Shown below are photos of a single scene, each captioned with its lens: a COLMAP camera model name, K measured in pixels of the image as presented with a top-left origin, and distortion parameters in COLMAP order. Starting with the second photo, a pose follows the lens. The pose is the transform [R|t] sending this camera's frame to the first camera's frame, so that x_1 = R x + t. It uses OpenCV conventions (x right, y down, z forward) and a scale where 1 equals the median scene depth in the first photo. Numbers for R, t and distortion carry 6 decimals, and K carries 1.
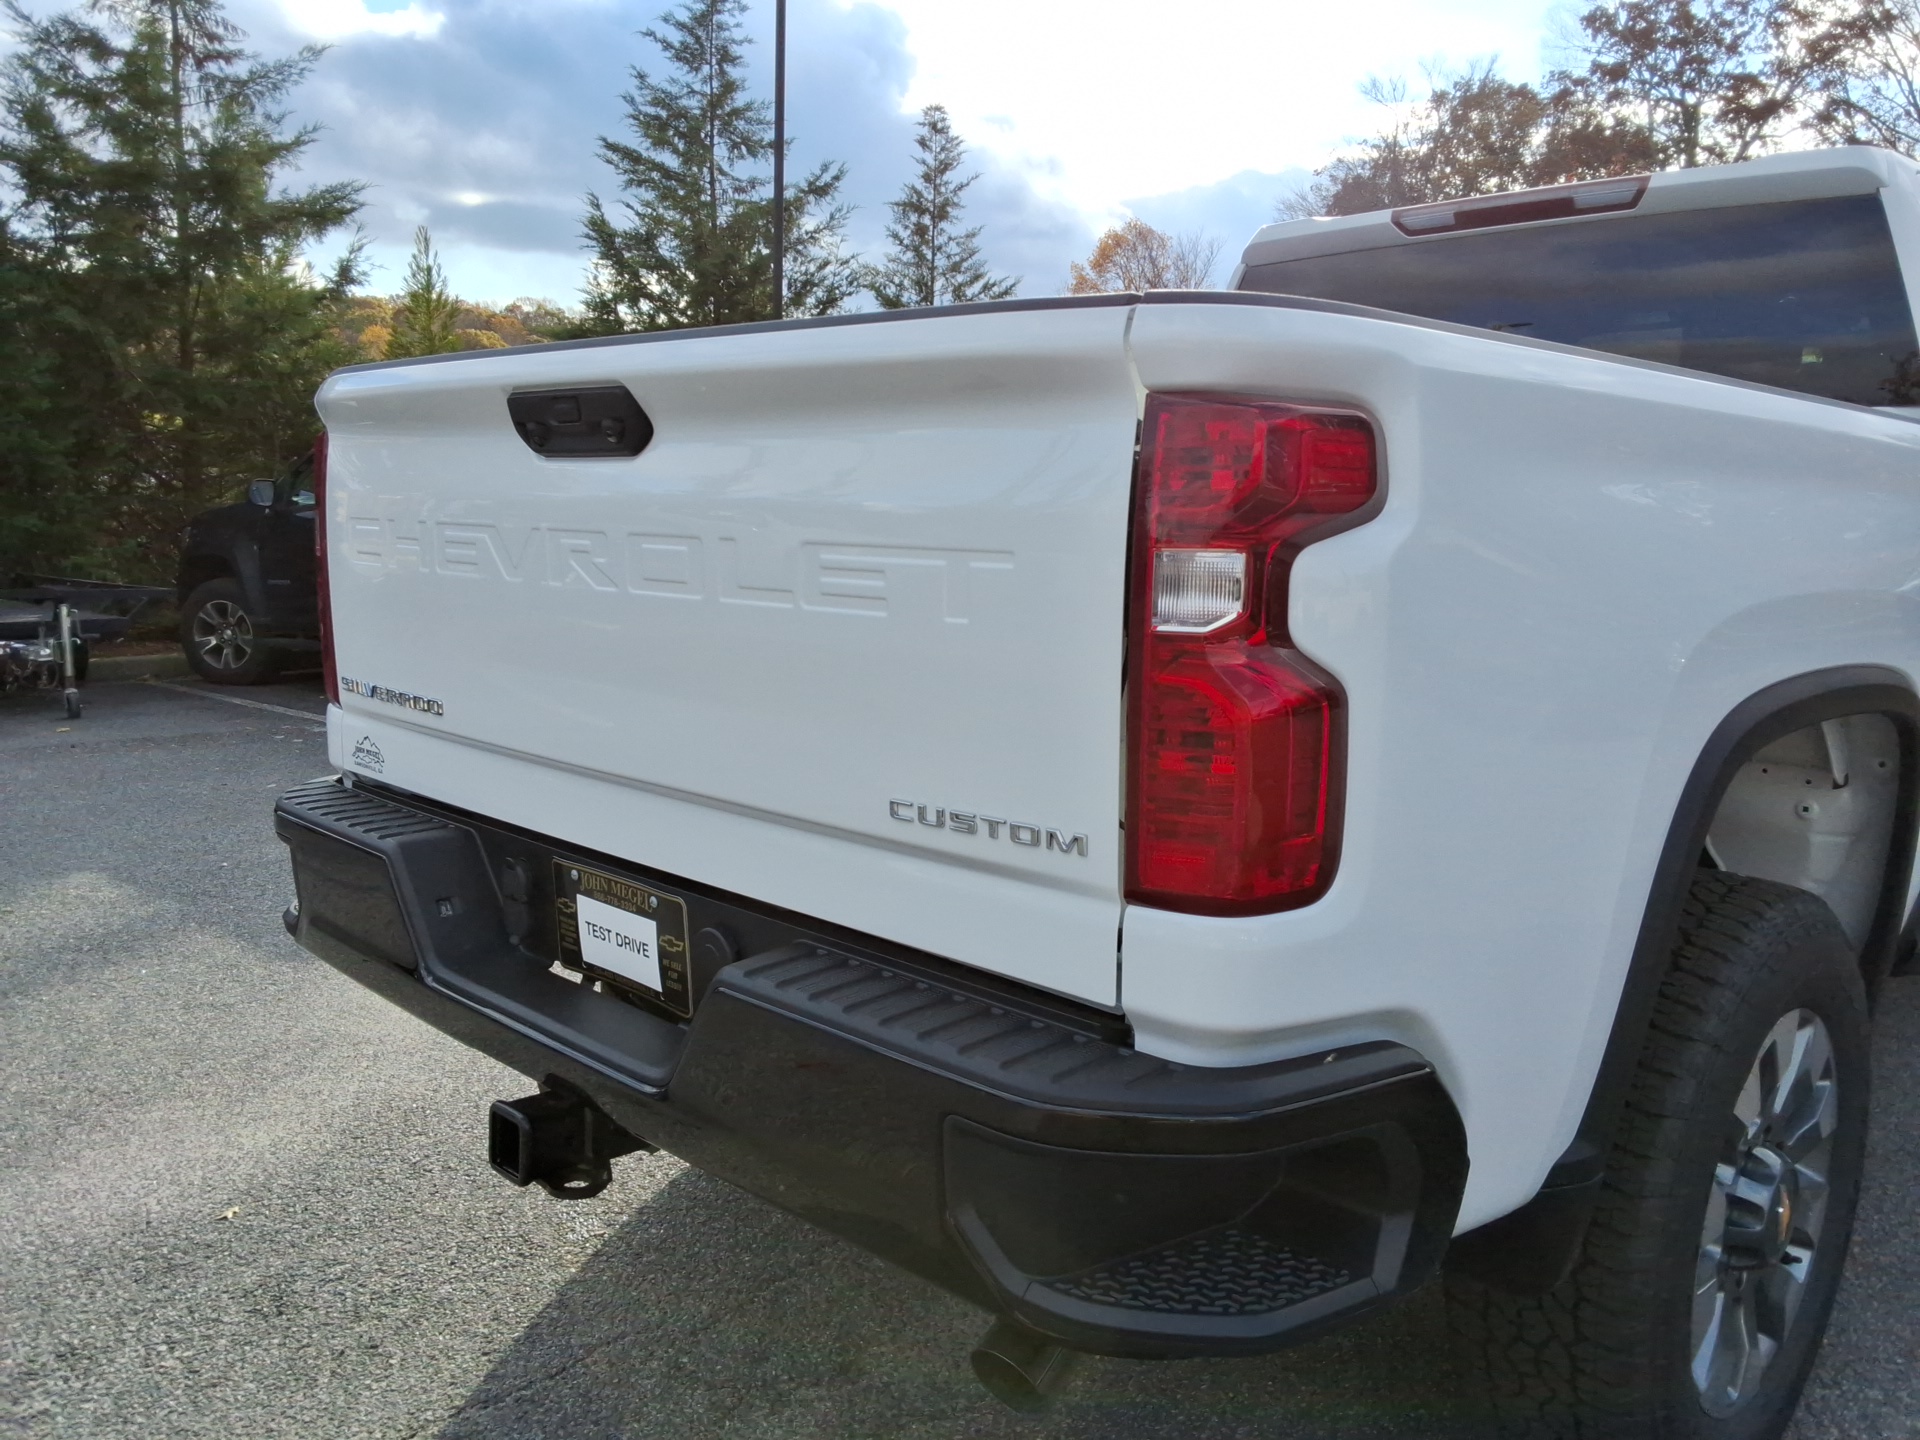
lens RADIAL K [[1522.2, 0, 968.1], [0, 1522.2, 723.5], [0, 0, 1]] dist [0.112904, -0.177145]
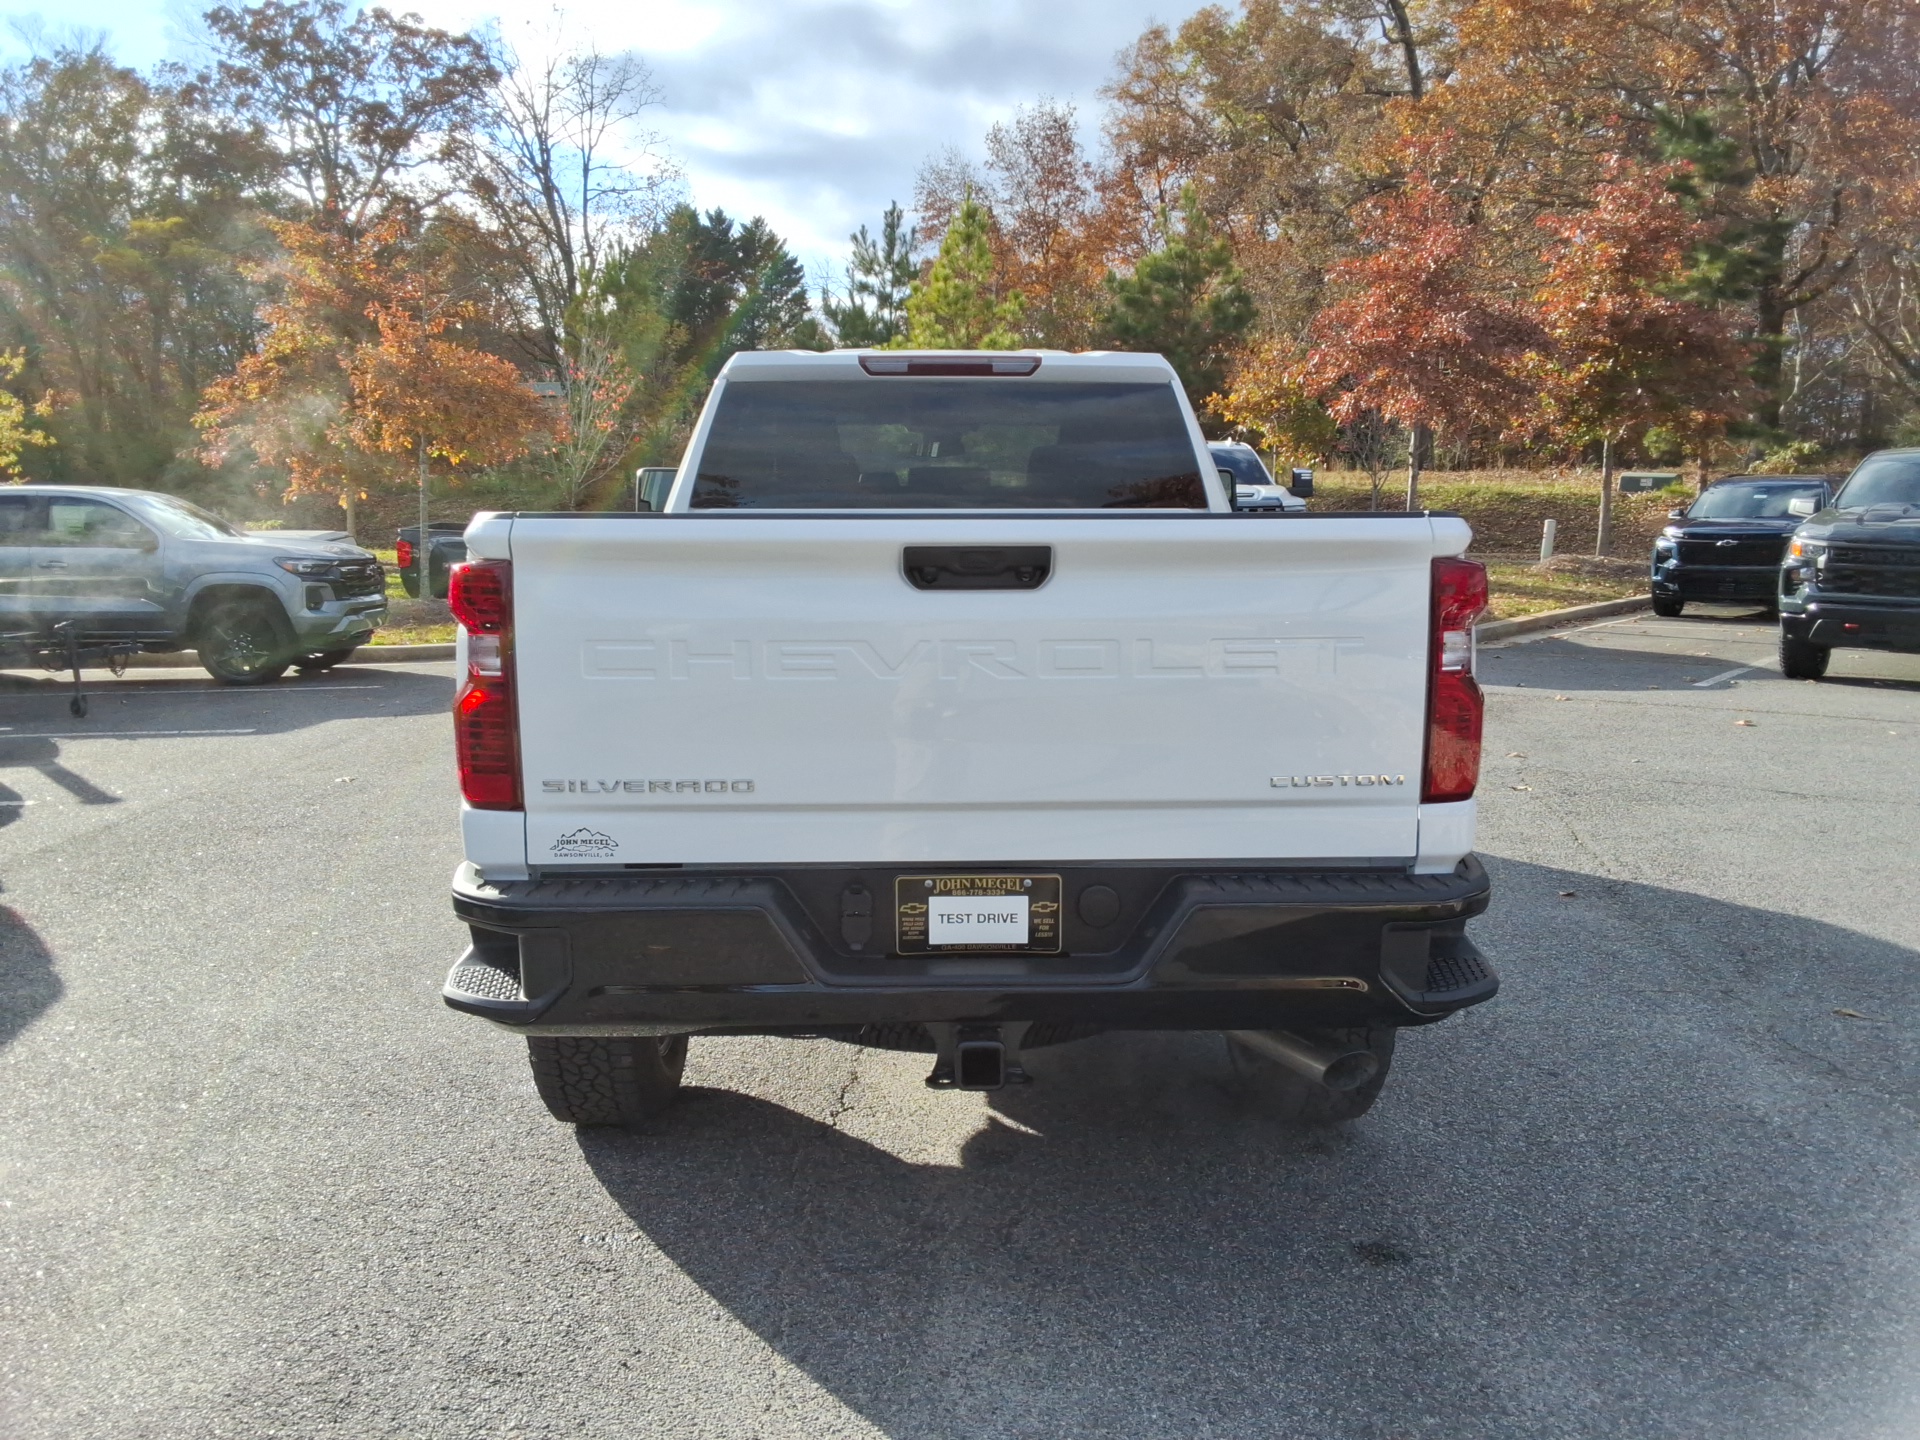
lens RADIAL K [[1531.0, 0, 962.7], [0, 1531.0, 711.2], [0, 0, 1]] dist [0.116331, -0.166647]
pose [[0.687620, -0.108443, 0.717927, -0.688215], [0.116725, 0.992433, 0.038109, -0.060217], [-0.716627, 0.057596, 0.695075, -0.002393]]
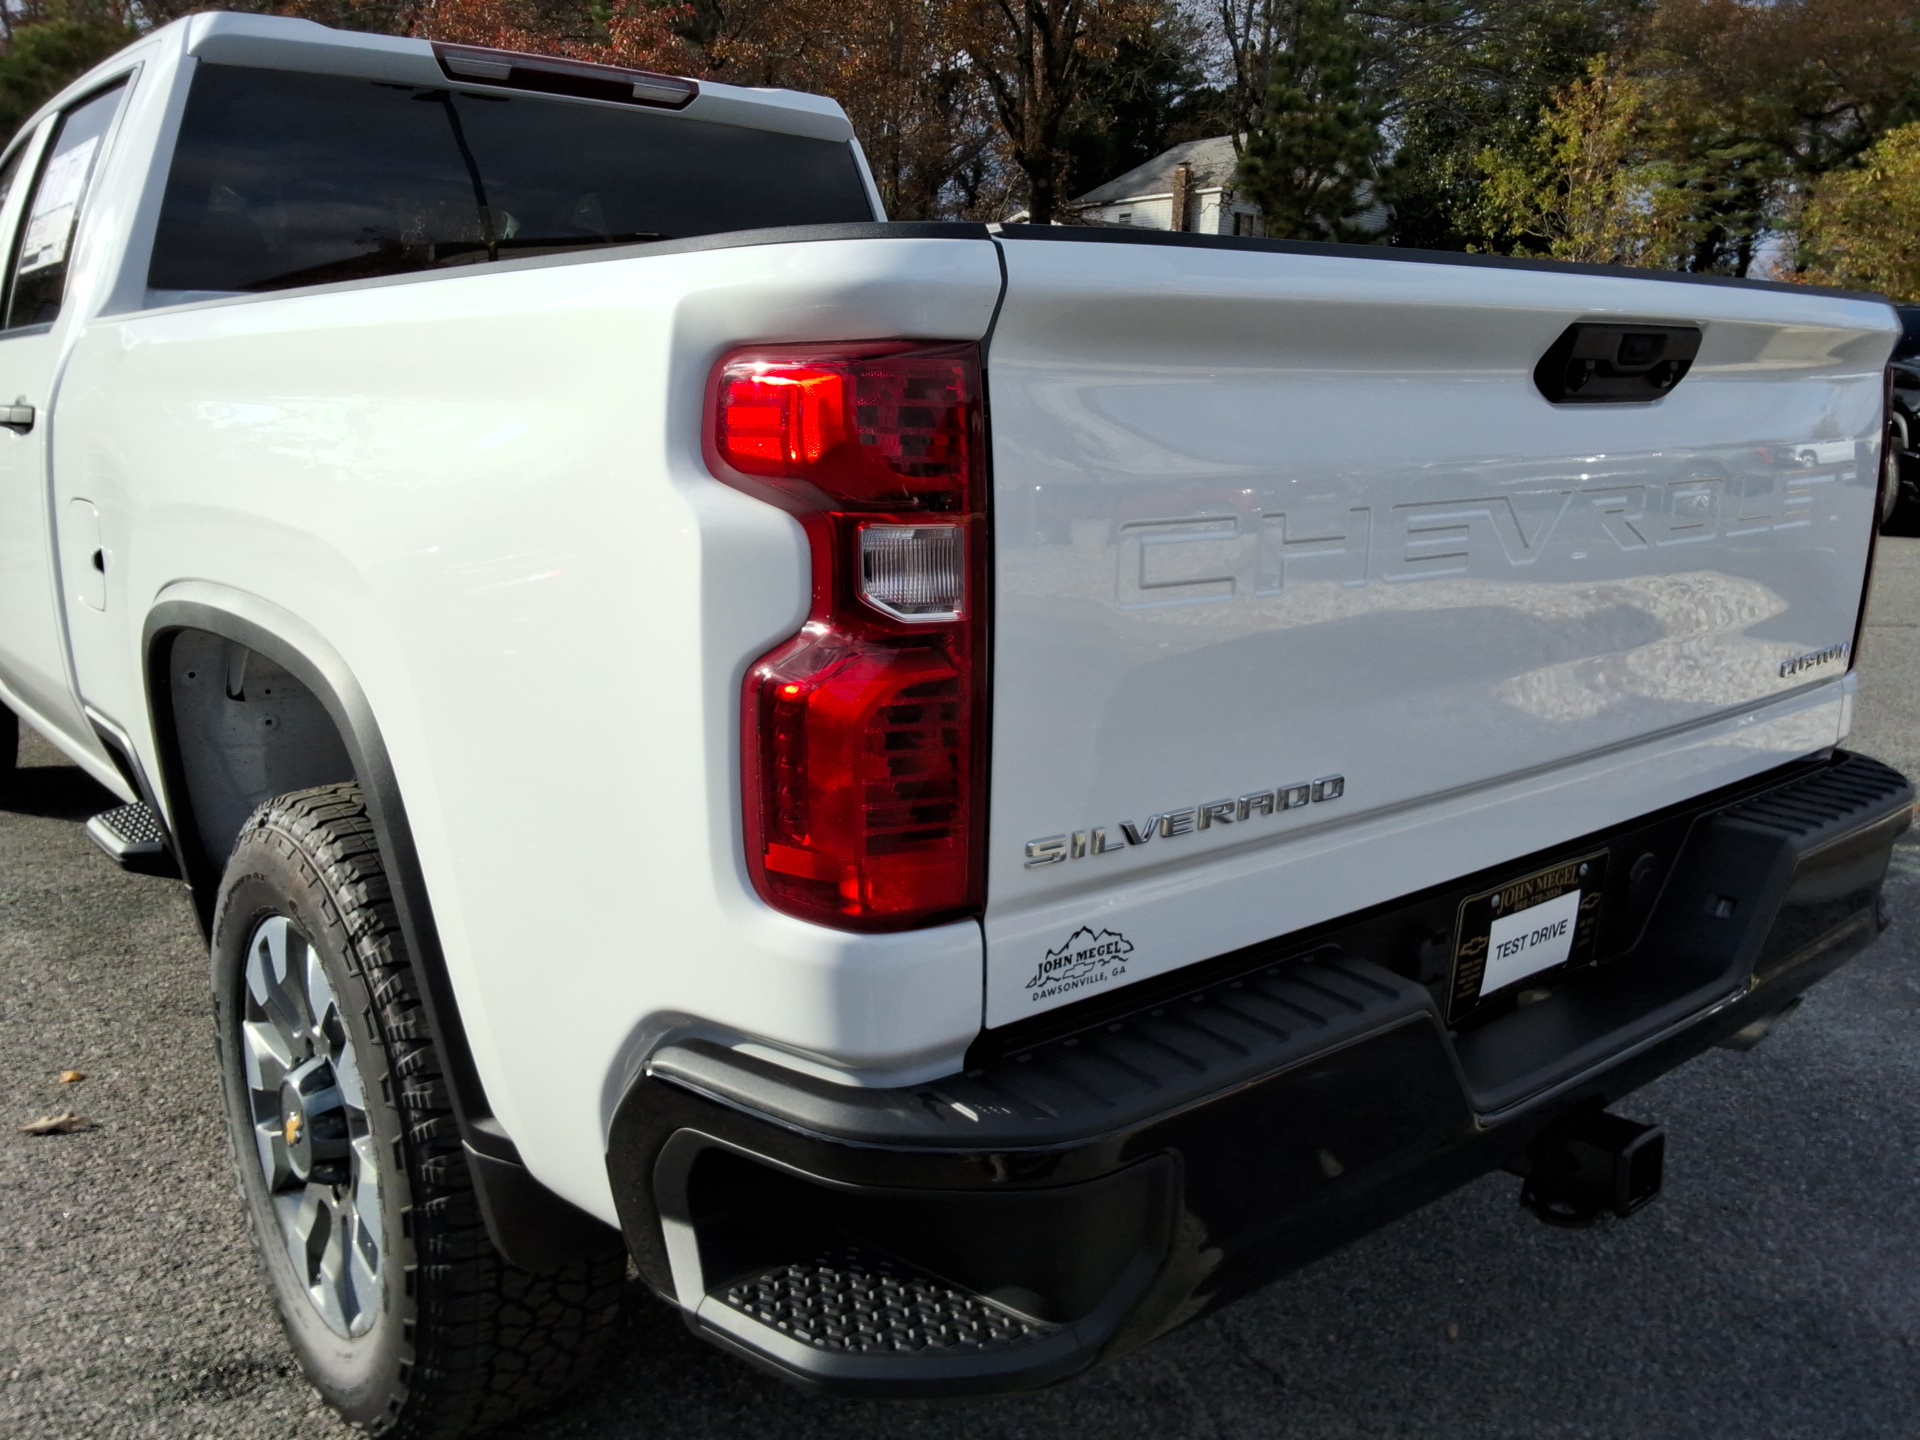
lens RADIAL K [[1539.6, 0, 964.1], [0, 1539.6, 700.9], [0, 0, 1]] dist [0.103007, -0.148852]
pose [[0.094040, -0.223974, 0.970047, -0.612528], [0.135131, 0.968220, 0.210452, -0.127537], [-0.986355, 0.111293, 0.121317, 0.659584]]
